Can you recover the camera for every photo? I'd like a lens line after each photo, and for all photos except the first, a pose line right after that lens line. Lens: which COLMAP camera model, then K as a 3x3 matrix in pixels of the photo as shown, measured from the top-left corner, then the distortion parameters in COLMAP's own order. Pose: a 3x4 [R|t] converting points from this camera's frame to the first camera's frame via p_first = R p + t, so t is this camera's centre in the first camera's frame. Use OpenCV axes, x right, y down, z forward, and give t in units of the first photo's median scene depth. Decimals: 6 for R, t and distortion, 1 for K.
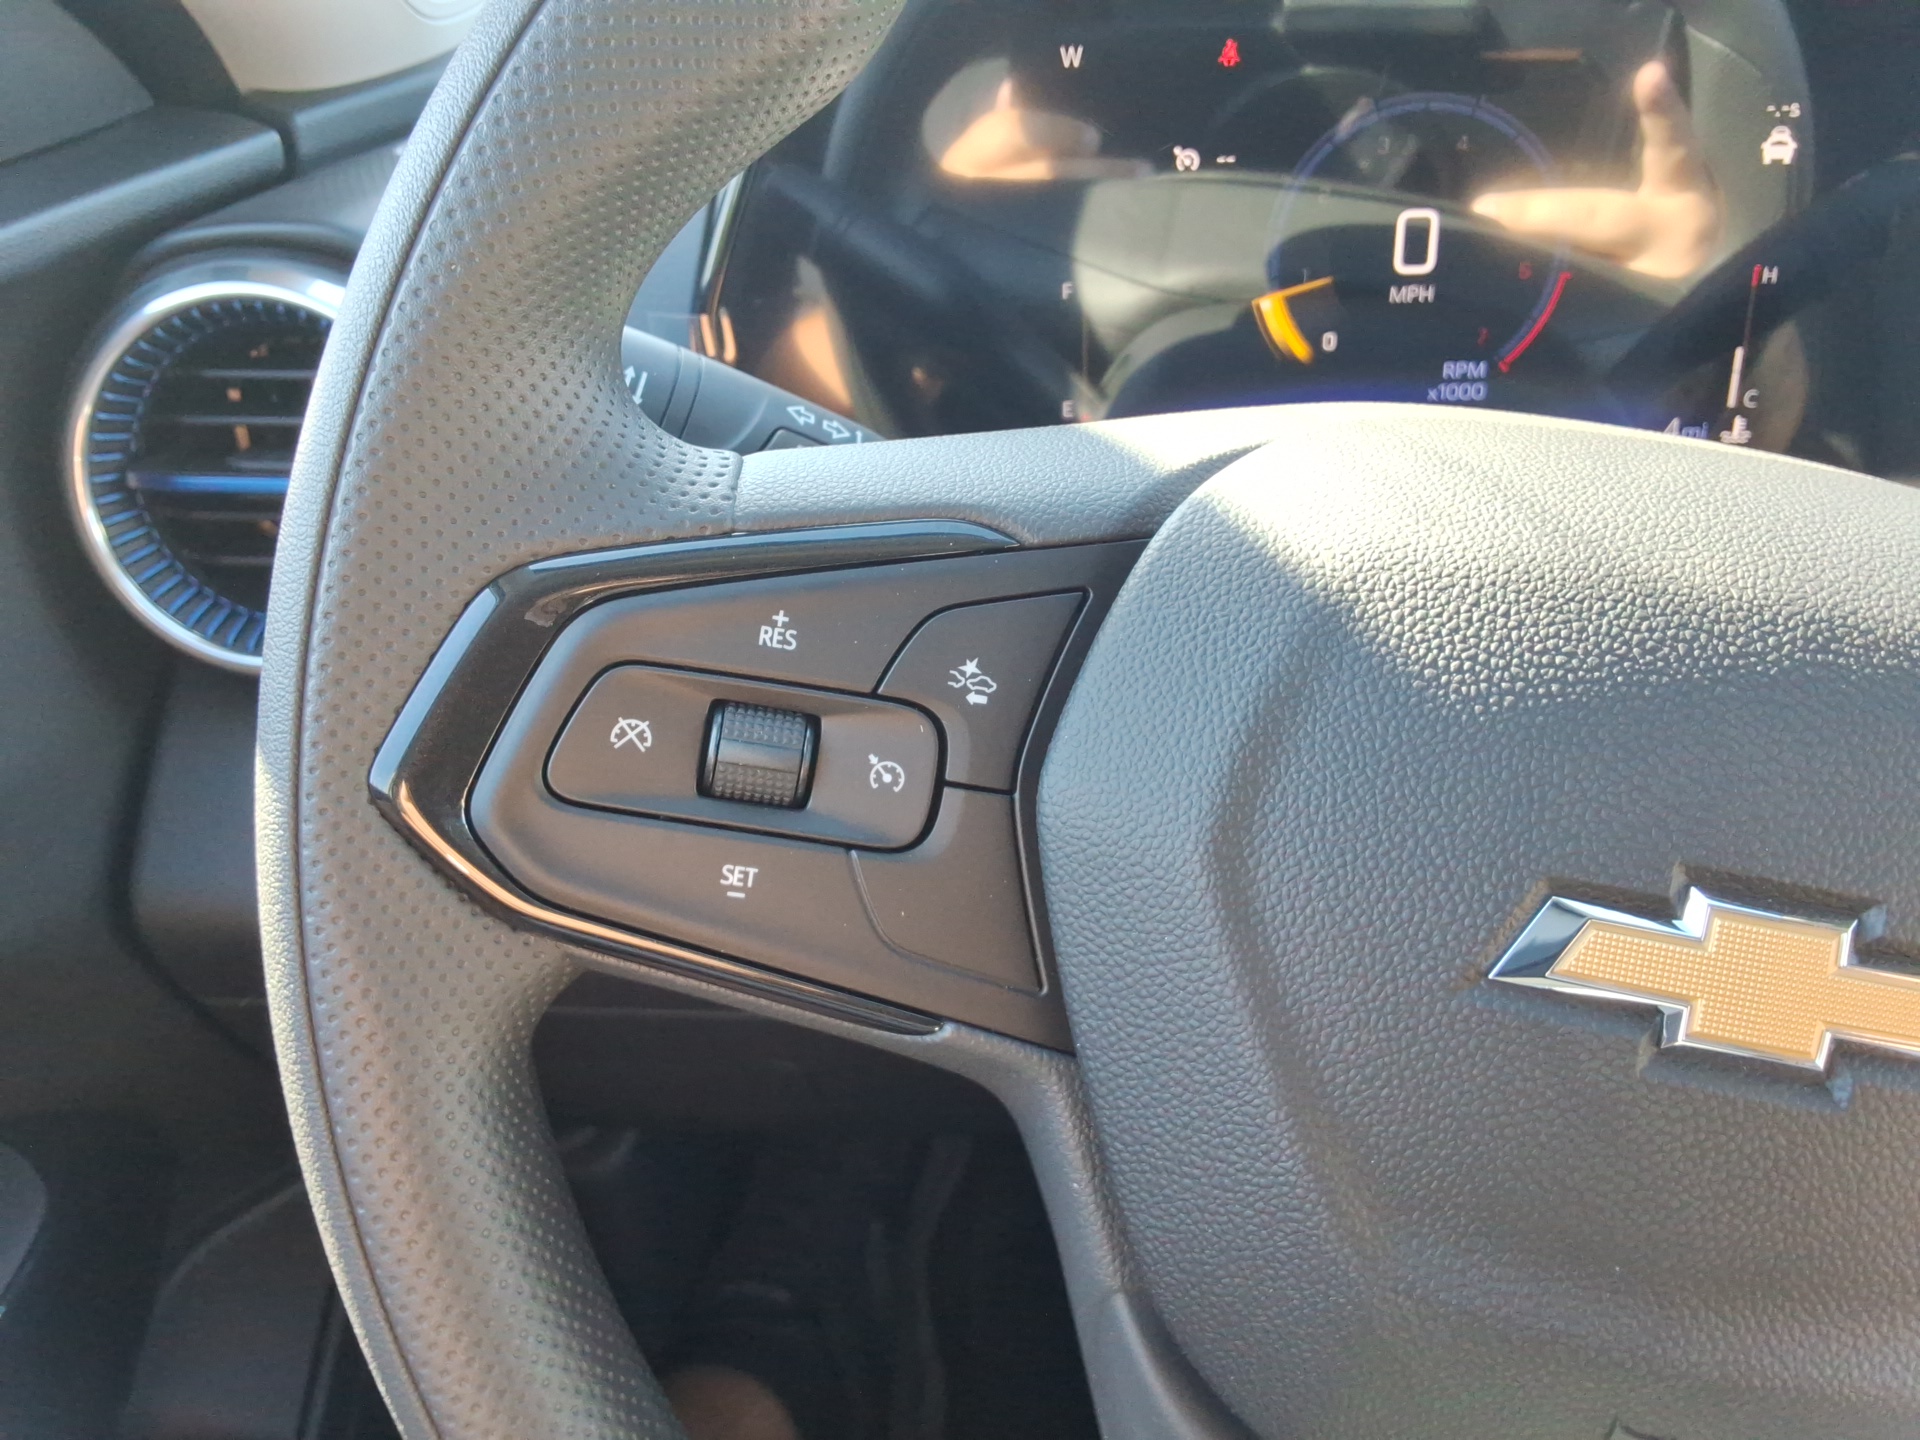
lens RADIAL K [[1544.0, 0, 968.2], [0, 1544.0, 711.3], [0, 0, 1]] dist [0.104393, -0.166126]
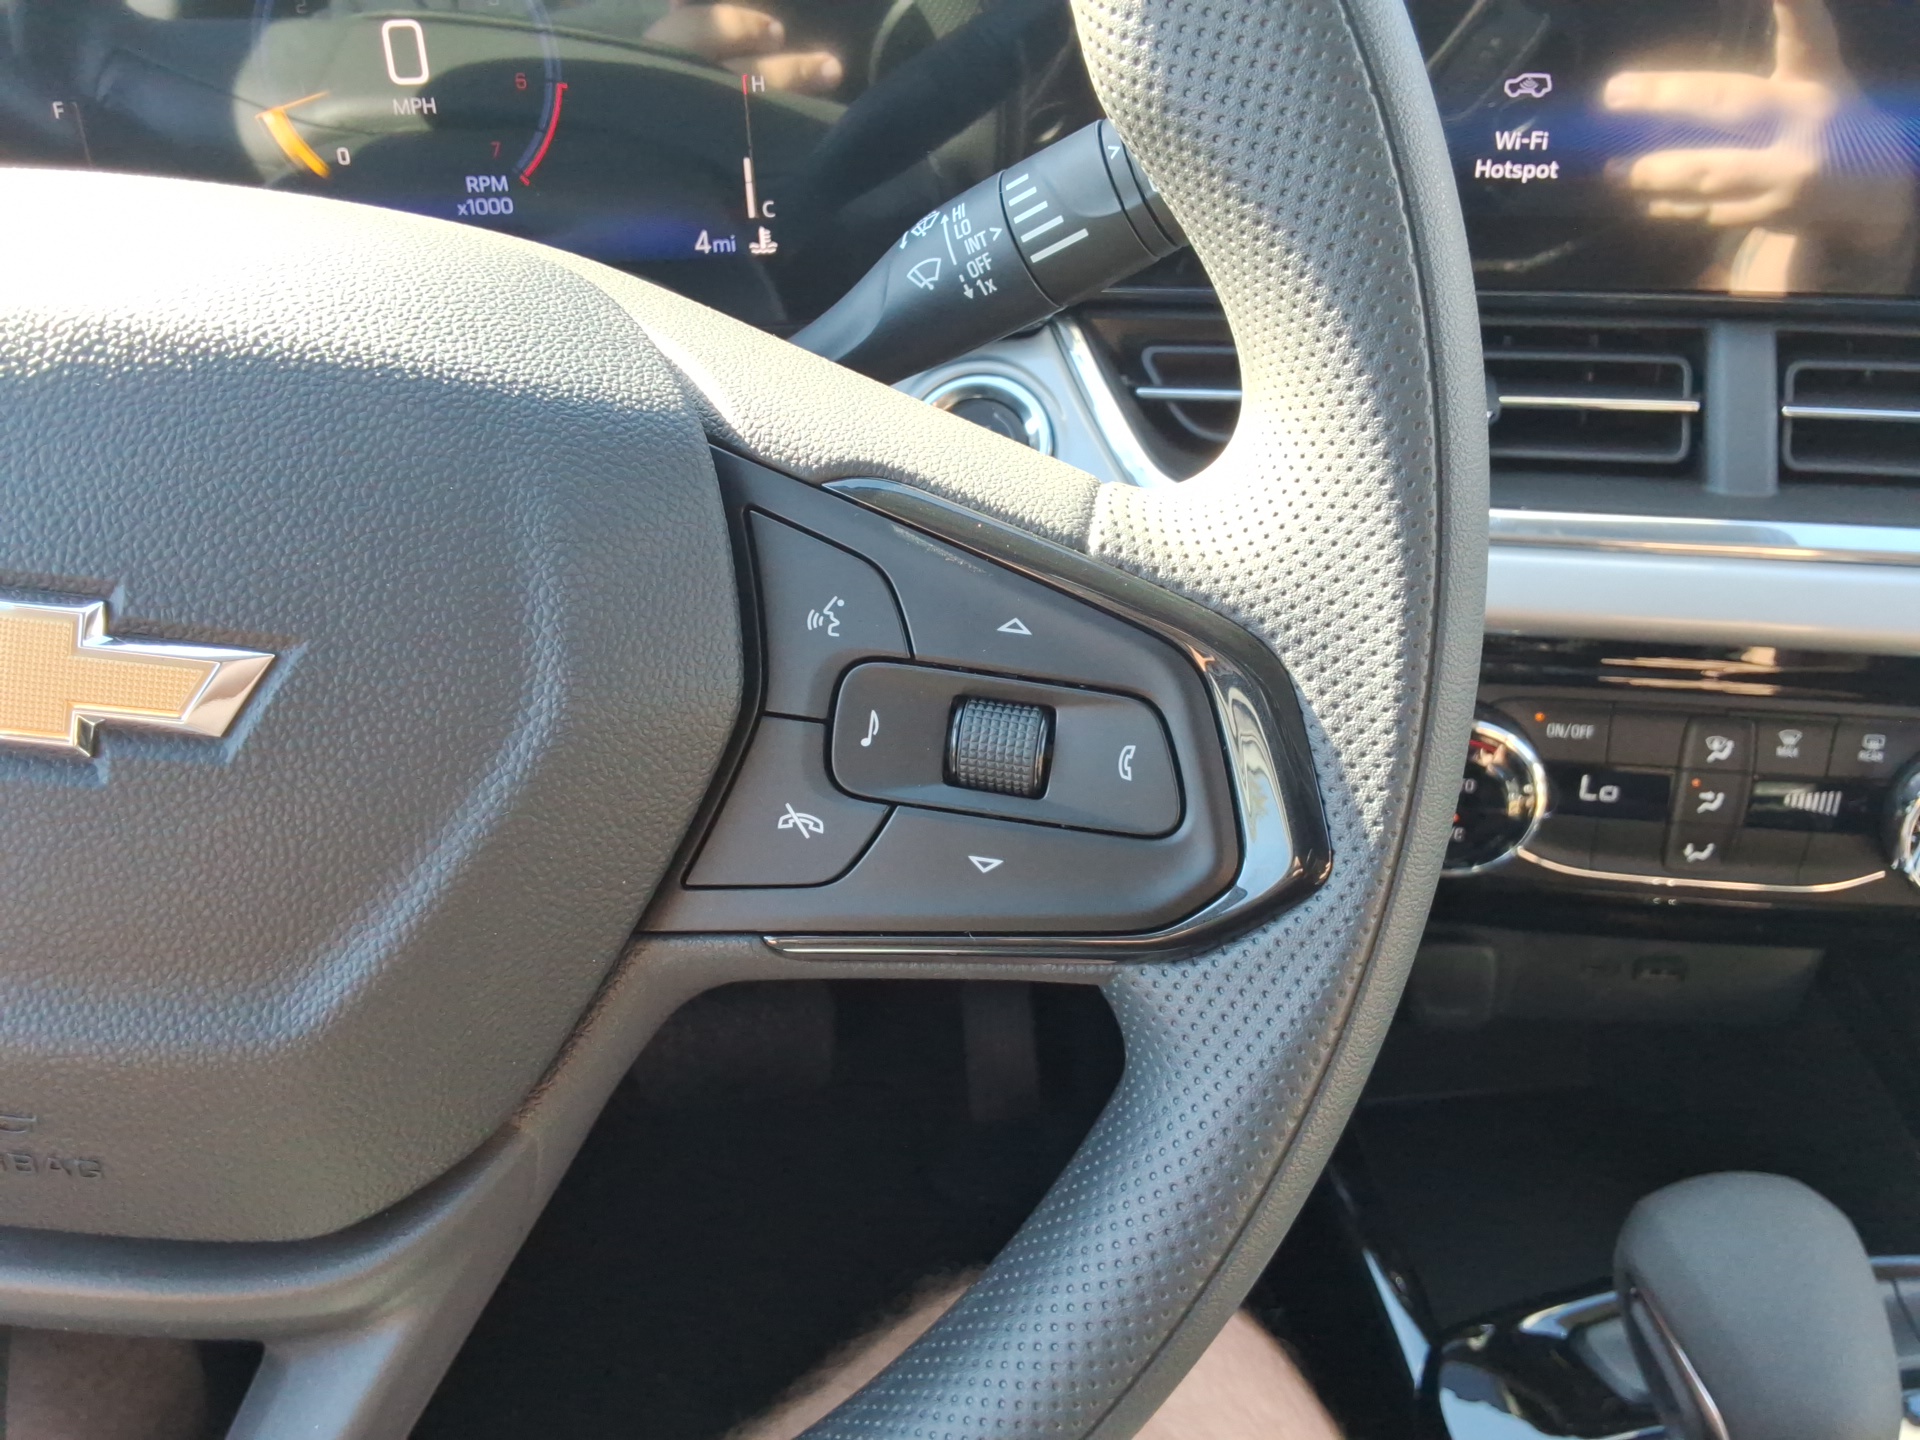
lens RADIAL K [[1544.0, 0, 976.0], [0, 1544.0, 712.2], [0, 0, 1]] dist [0.104393, -0.166126]
pose [[0.983672, -0.076521, 0.162891, 0.840539], [0.067885, 0.996009, 0.057947, 0.160457], [-0.166675, -0.045943, 0.984941, -0.120782]]
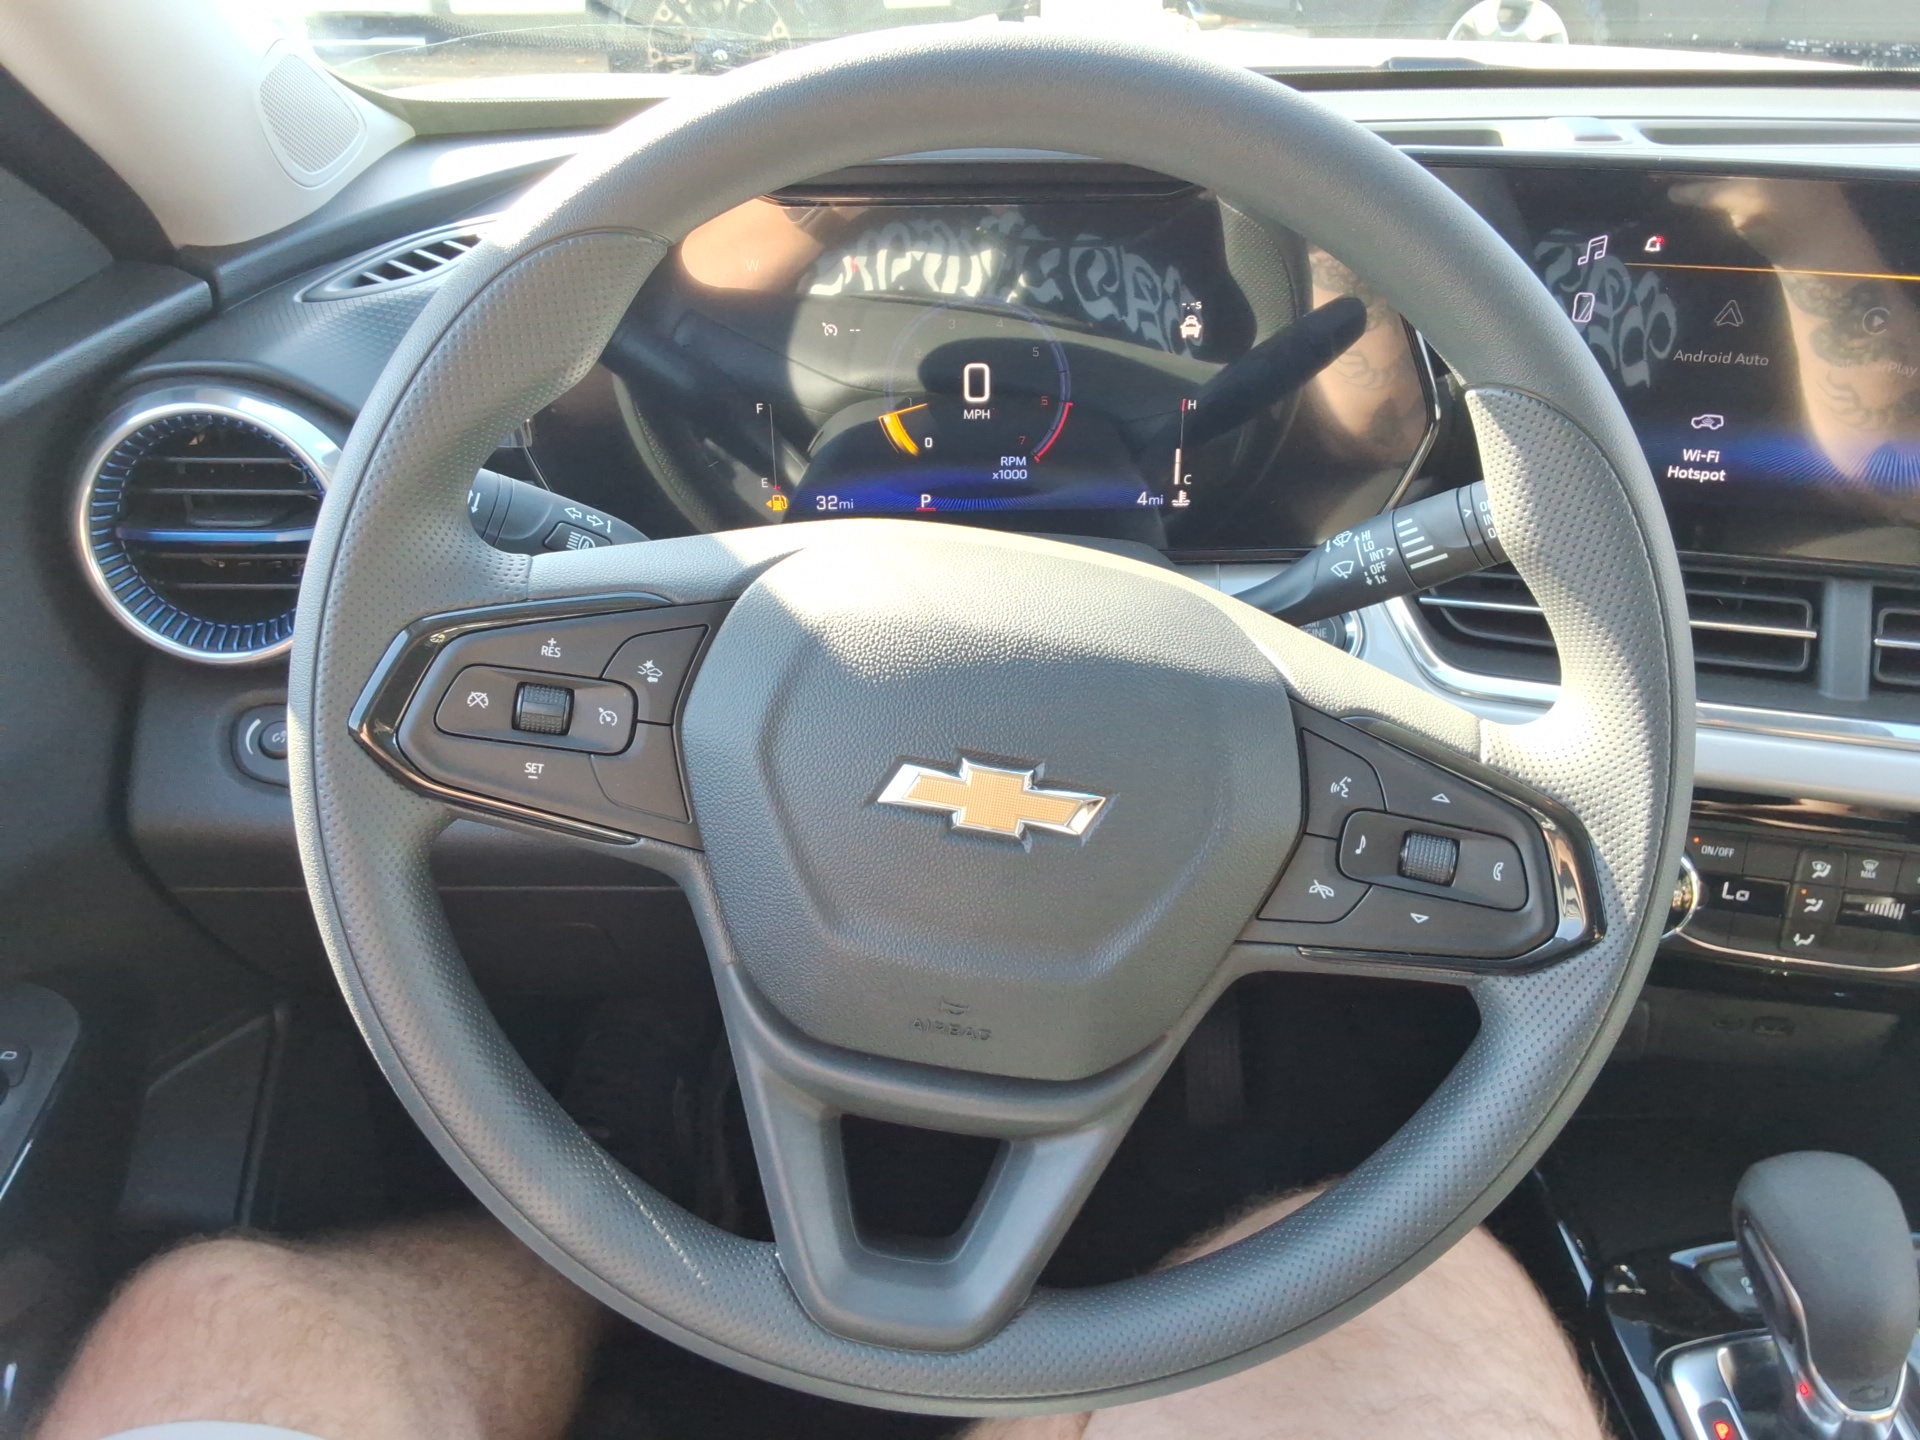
lens RADIAL K [[1544.0, 0, 967.1], [0, 1544.0, 713.2], [0, 0, 1]] dist [0.104393, -0.166126]
pose [[0.995111, -0.018479, 0.097018, 0.219621], [0.015952, 0.999514, 0.026767, -0.011856], [-0.097465, -0.025088, 0.994923, -1.079254]]
